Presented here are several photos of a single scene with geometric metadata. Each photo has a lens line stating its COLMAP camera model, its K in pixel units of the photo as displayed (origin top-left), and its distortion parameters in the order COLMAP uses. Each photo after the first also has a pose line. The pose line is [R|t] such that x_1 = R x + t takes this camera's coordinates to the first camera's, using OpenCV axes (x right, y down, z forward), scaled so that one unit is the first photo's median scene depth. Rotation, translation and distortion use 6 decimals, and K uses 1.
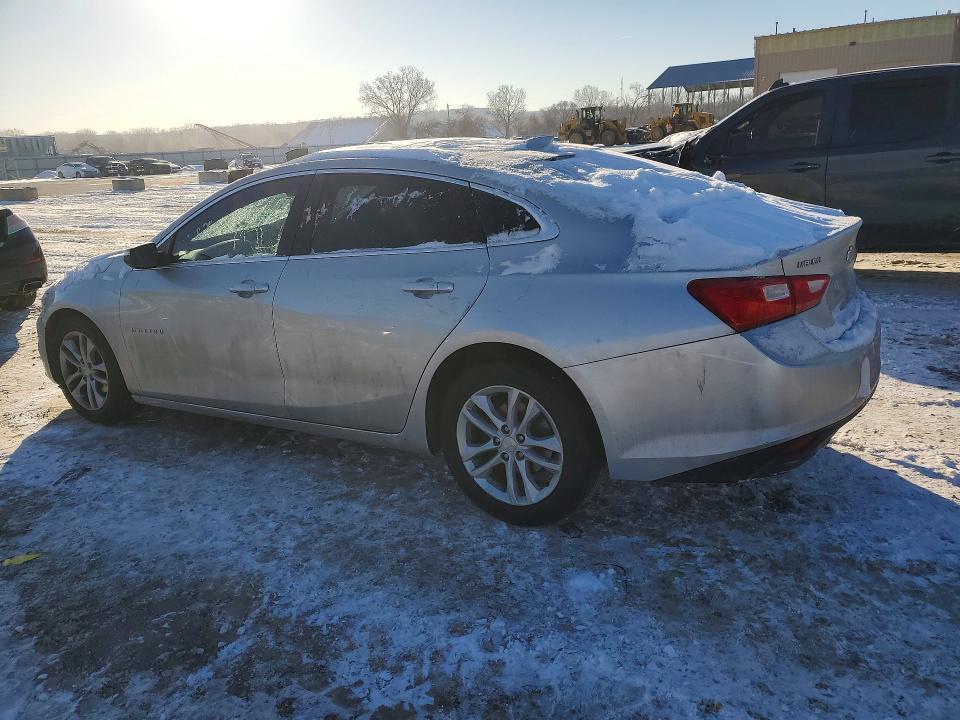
lens RADIAL K [[803.4, 0, 480.8], [0, 803.4, 361.0], [0, 0, 1]] dist [0.025453, 0.010958]
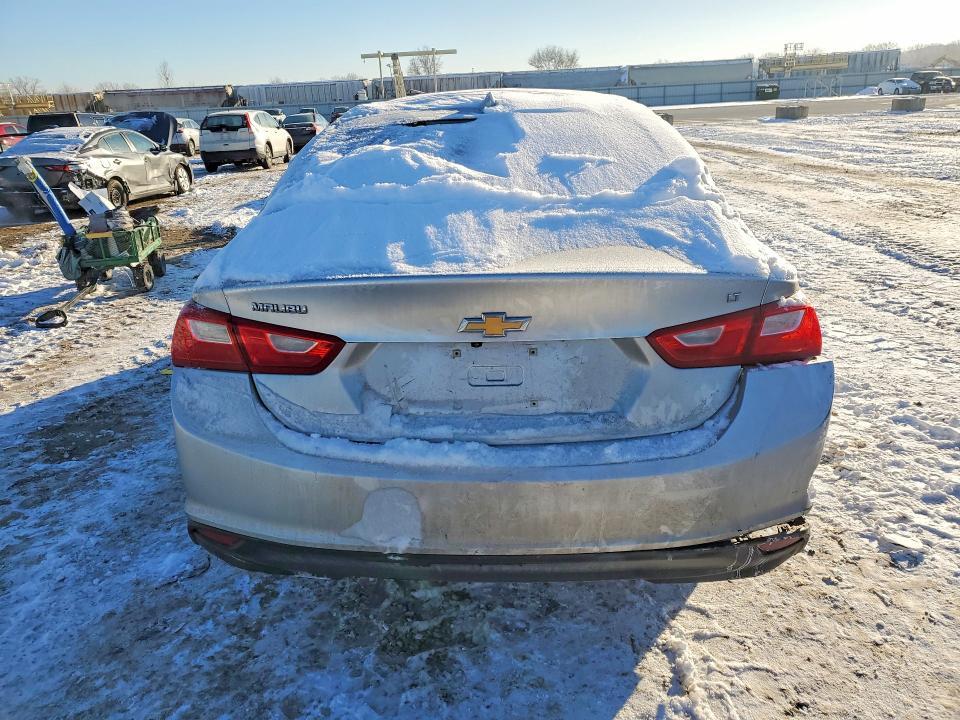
lens RADIAL K [[803.4, 0, 480.4], [0, 803.4, 358.3], [0, 0, 1]] dist [0.025453, 0.010958]
pose [[0.468474, 0.292214, -0.833752, 1.024924], [-0.206835, 0.953766, 0.218059, -0.247017], [0.858924, 0.070294, 0.507255, 0.781283]]
